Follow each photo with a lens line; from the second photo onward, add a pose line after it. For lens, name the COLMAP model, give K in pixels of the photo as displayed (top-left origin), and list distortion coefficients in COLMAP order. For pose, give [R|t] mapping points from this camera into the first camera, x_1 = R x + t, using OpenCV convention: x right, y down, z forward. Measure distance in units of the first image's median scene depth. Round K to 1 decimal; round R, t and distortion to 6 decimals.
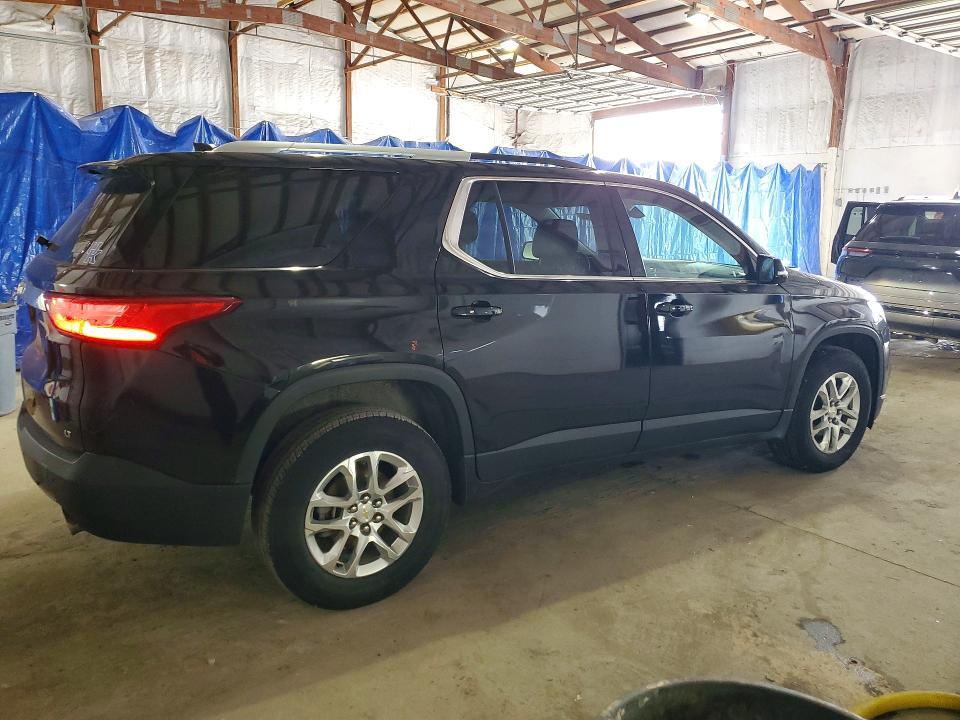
lens RADIAL K [[719.0, 0, 478.7], [0, 719.0, 355.9], [0, 0, 1]] dist [0.021174, 0.006950]
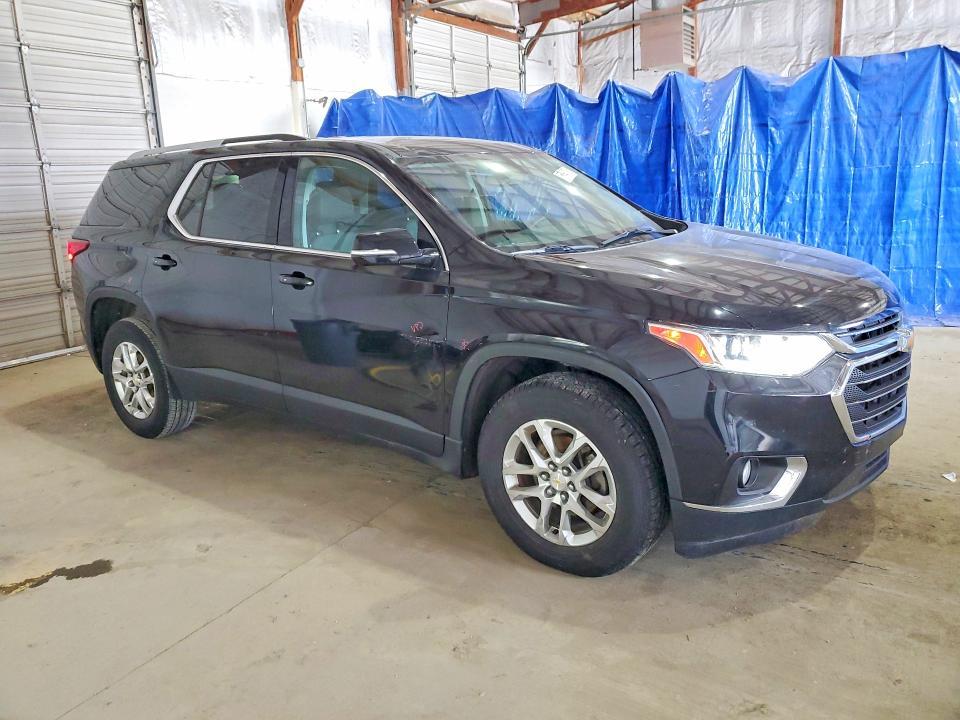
lens RADIAL K [[719.0, 0, 478.7], [0, 719.0, 361.8], [0, 0, 1]] dist [0.021174, 0.006950]
pose [[0.373755, 0.207459, -0.904029, 1.172792], [-0.126649, 0.976951, 0.171833, -0.149773], [0.918840, 0.050271, 0.391415, 0.776187]]
